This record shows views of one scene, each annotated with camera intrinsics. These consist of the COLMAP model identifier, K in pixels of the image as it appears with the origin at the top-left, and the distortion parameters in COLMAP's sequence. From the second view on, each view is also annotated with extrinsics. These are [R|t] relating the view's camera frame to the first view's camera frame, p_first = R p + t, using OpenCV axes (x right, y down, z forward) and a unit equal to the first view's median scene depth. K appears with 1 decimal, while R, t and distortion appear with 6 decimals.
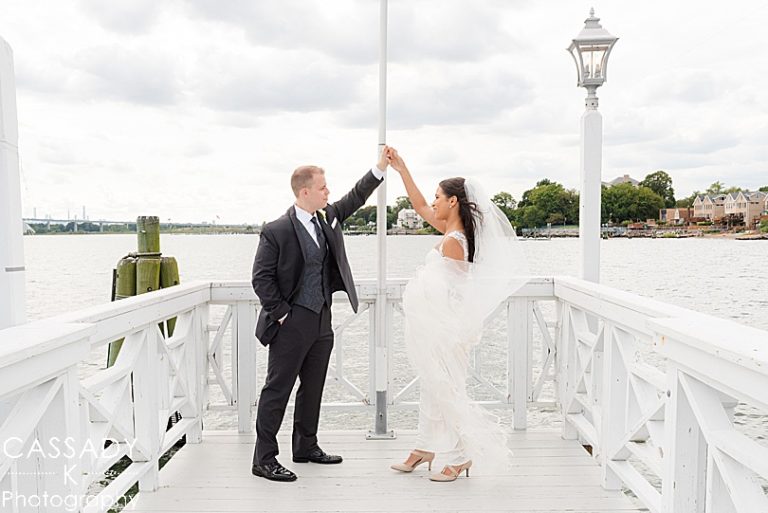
lens RADIAL K [[881.3, 0, 371.6], [0, 881.3, 257.6], [0, 0, 1]] dist [-0.007314, 0.048147]
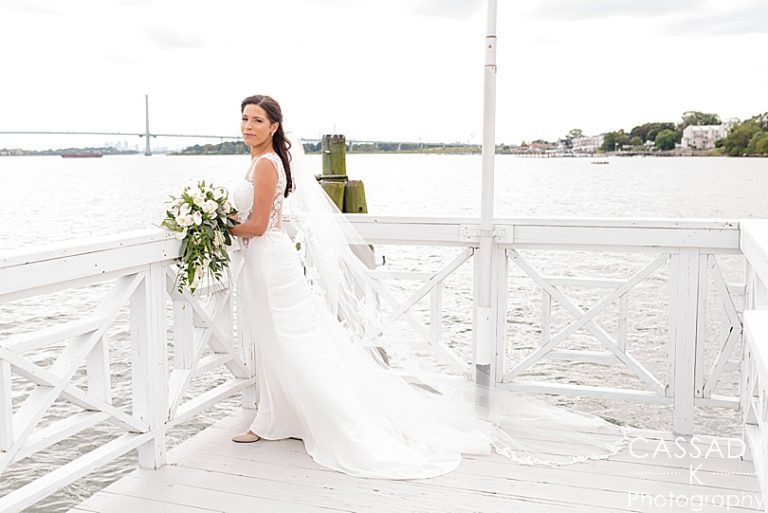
lens RADIAL K [[881.3, 0, 371.6], [0, 881.3, 257.6], [0, 0, 1]] dist [-0.007314, 0.048147]
pose [[0.932484, 0.046431, -0.358213, 0.065306], [-0.013999, 0.995604, 0.092607, -0.003133], [0.360939, -0.081340, 0.929036, 0.093091]]
